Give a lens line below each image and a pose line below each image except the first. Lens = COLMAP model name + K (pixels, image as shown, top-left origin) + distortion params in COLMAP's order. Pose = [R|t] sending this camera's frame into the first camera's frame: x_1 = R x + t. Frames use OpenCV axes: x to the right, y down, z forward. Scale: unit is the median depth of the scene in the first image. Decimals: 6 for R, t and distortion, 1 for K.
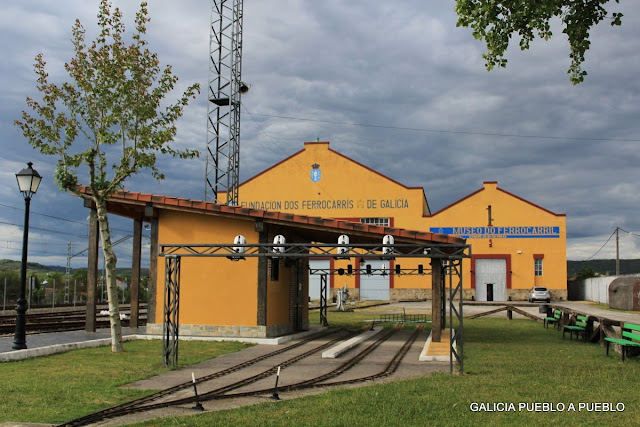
lens RADIAL K [[640.9, 0, 320.0], [0, 640.9, 213.5], [0, 0, 1]] dist [-0.079327, 0.000162]
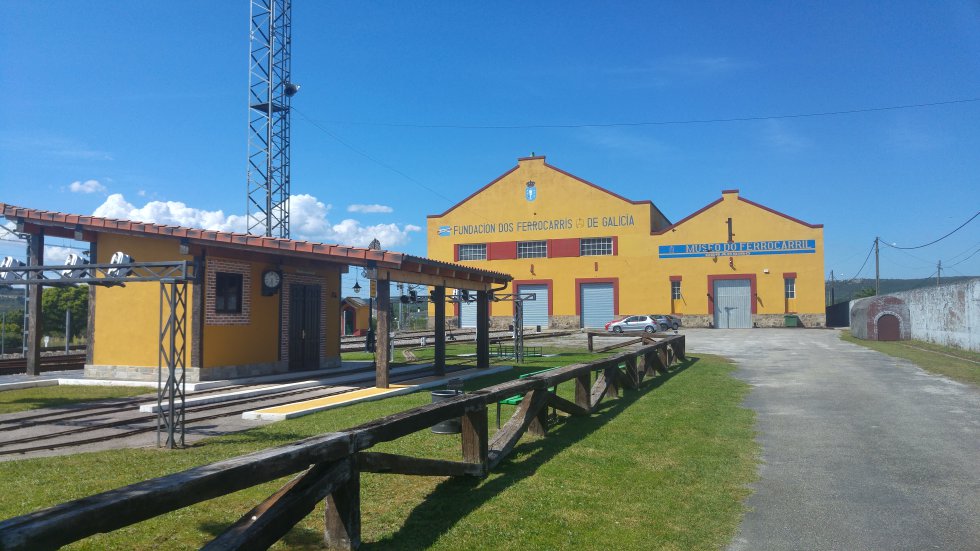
lens RADIAL K [[656.7, 0, 490.0], [0, 656.7, 275.5], [0, 0, 1]] dist [0.005608, 0.000261]
pose [[0.981928, -0.026772, -0.187351, 0.112660], [0.037149, 0.997951, 0.052096, 0.006453], [0.185573, -0.058115, 0.980910, 0.059384]]
